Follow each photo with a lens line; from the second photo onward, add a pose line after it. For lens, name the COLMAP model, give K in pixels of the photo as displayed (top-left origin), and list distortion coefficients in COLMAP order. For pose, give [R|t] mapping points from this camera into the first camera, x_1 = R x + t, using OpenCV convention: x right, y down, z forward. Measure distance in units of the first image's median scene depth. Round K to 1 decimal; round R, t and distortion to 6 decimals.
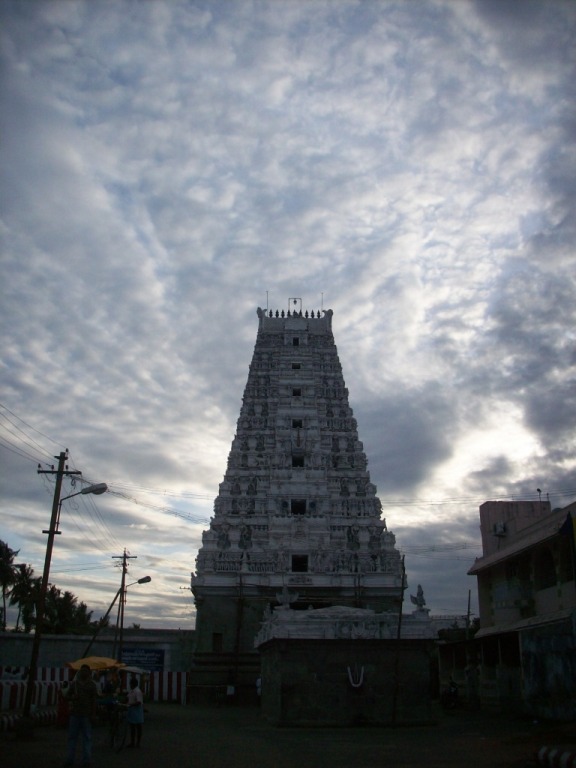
lens RADIAL K [[791.4, 0, 288.0], [0, 791.4, 384.0], [0, 0, 1]] dist [-0.182009, 0.000501]
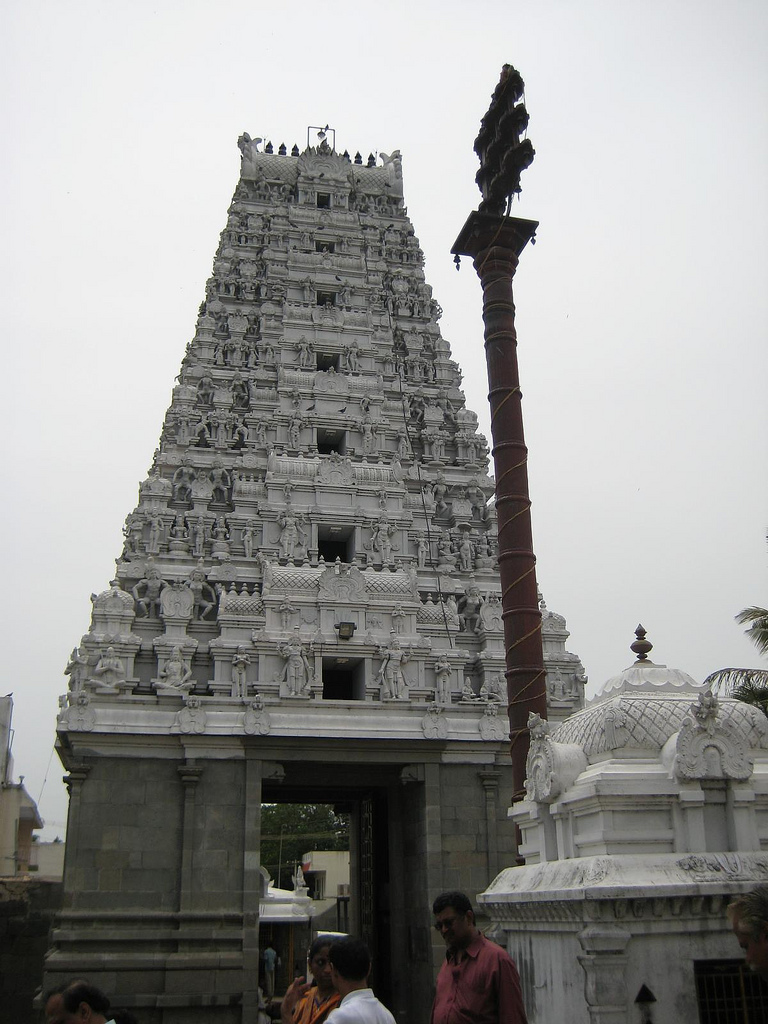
lens RADIAL K [[1070.4, 0, 384.0], [0, 1070.4, 512.0], [0, 0, 1]] dist [-0.163724, 0.268640]
pose [[0.985747, 0.045143, 0.162067, -0.050107], [-0.047479, 0.998816, 0.010570, 0.126918], [-0.161398, -0.018114, 0.986723, 0.430634]]
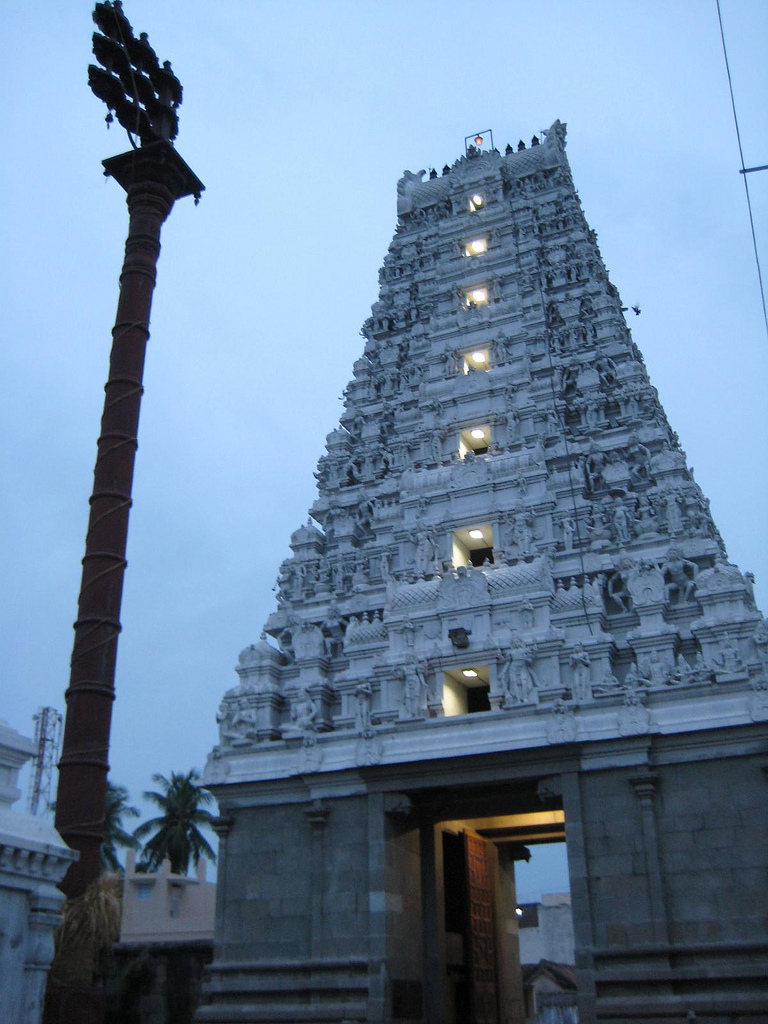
lens RADIAL K [[1070.4, 0, 384.0], [0, 1070.4, 512.0], [0, 0, 1]] dist [-0.163724, 0.268640]
pose [[0.892504, -0.209809, -0.399272, 0.173993], [0.181671, 0.977461, -0.107541, 0.178367], [0.412836, 0.023445, 0.910504, 0.501801]]
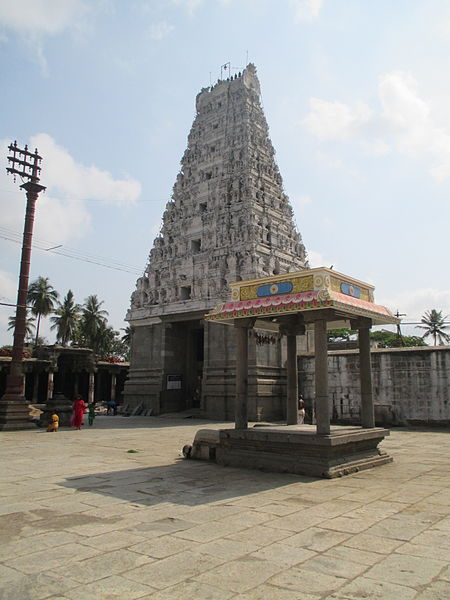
lens RADIAL K [[504.8, 0, 225.0], [0, 504.8, 300.0], [0, 0, 1]] dist [-0.011486, 0.001298]
pose [[0.729456, -0.114529, -0.674372, 0.521639], [0.244648, 0.964352, 0.100855, 0.161708], [0.638781, -0.238553, 0.731472, 0.438457]]
